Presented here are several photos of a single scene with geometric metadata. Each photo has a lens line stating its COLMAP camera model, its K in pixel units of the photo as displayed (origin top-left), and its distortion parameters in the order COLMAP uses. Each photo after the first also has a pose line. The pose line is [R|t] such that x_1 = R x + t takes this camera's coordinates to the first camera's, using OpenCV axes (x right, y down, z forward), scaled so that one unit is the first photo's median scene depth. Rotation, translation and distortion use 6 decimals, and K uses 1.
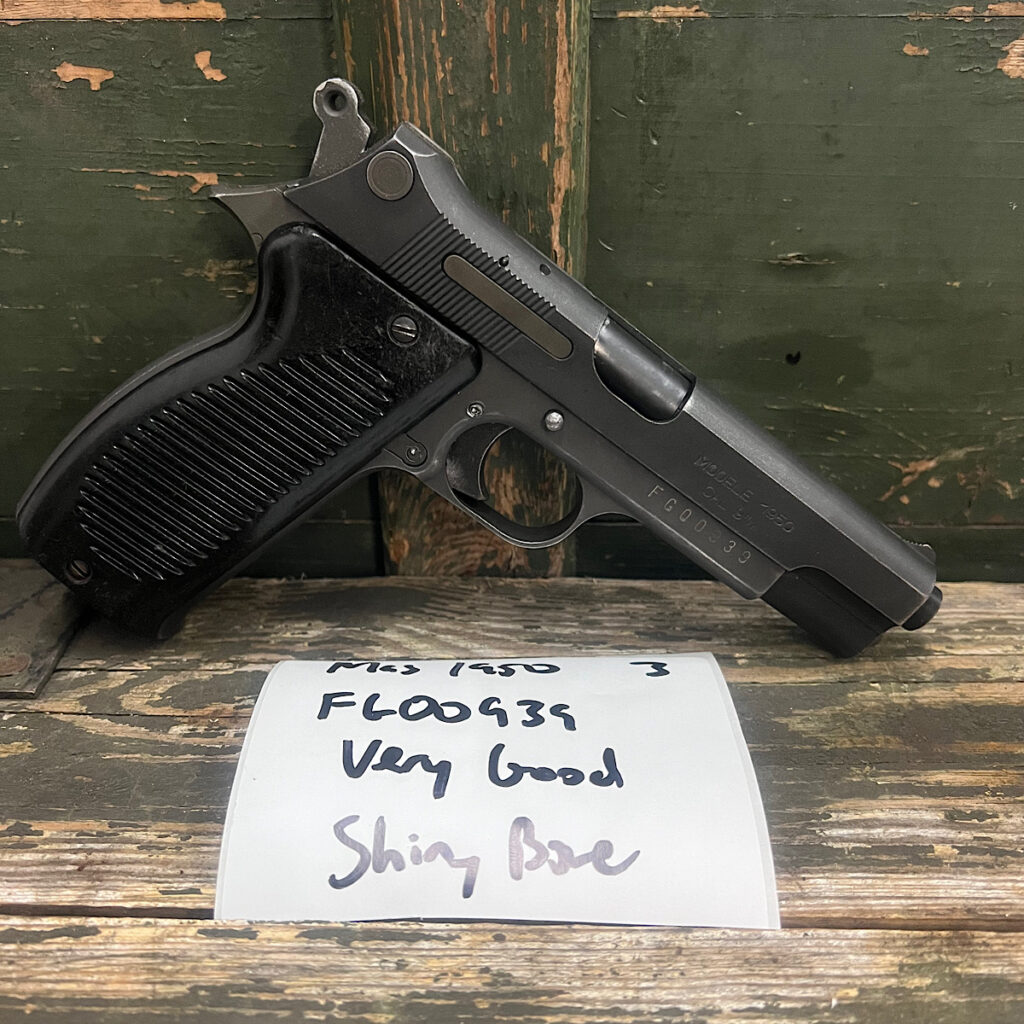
lens RADIAL K [[1055.5, 0, 508.5], [0, 1055.5, 518.6], [0, 0, 1]] dist [-0.001156, 0.000000]
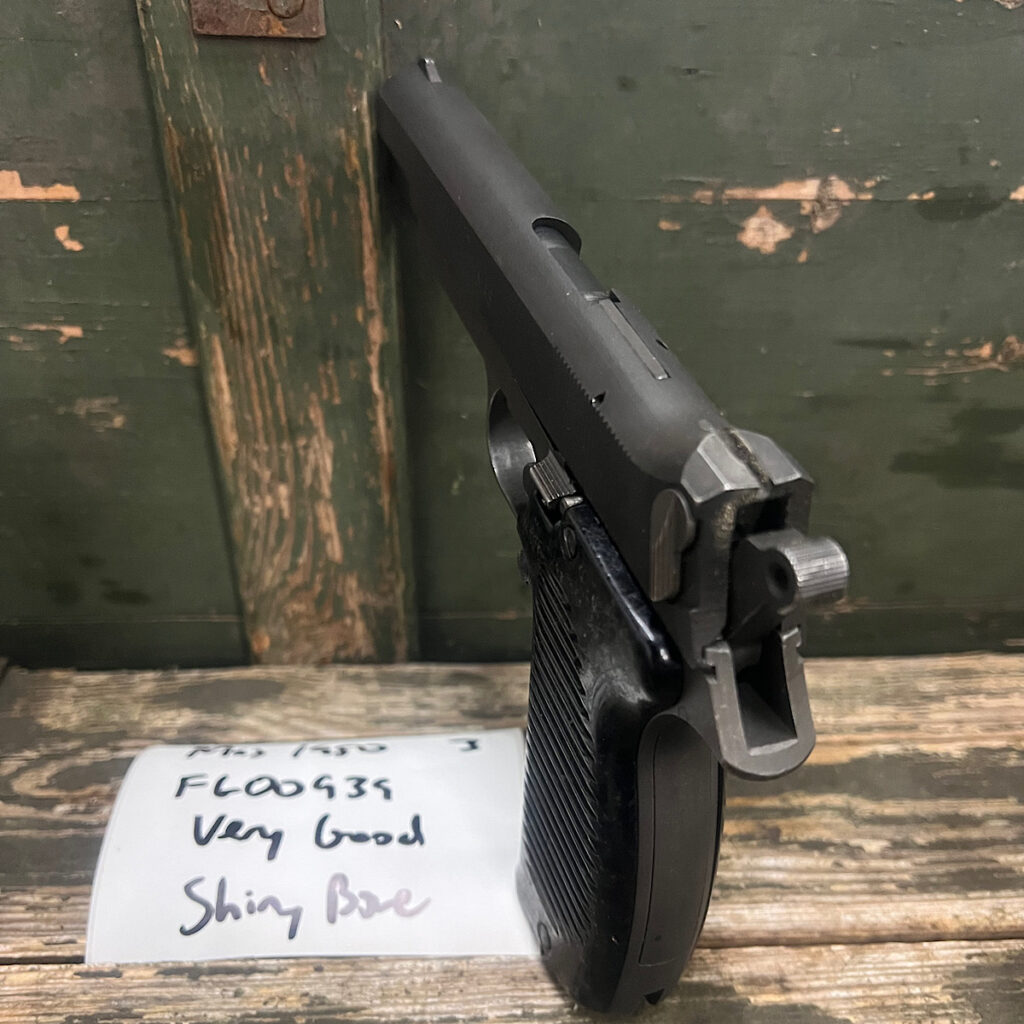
lens RADIAL K [[1055.5, 0, 509.7], [0, 1055.5, 612.5], [0, 0, 1]] dist [-0.001156, 0.000000]
pose [[0.998277, -0.021105, 0.054744, 0.135810], [0.018553, 0.998736, 0.046705, -0.068779], [-0.055661, -0.045609, 0.997408, -0.209500]]
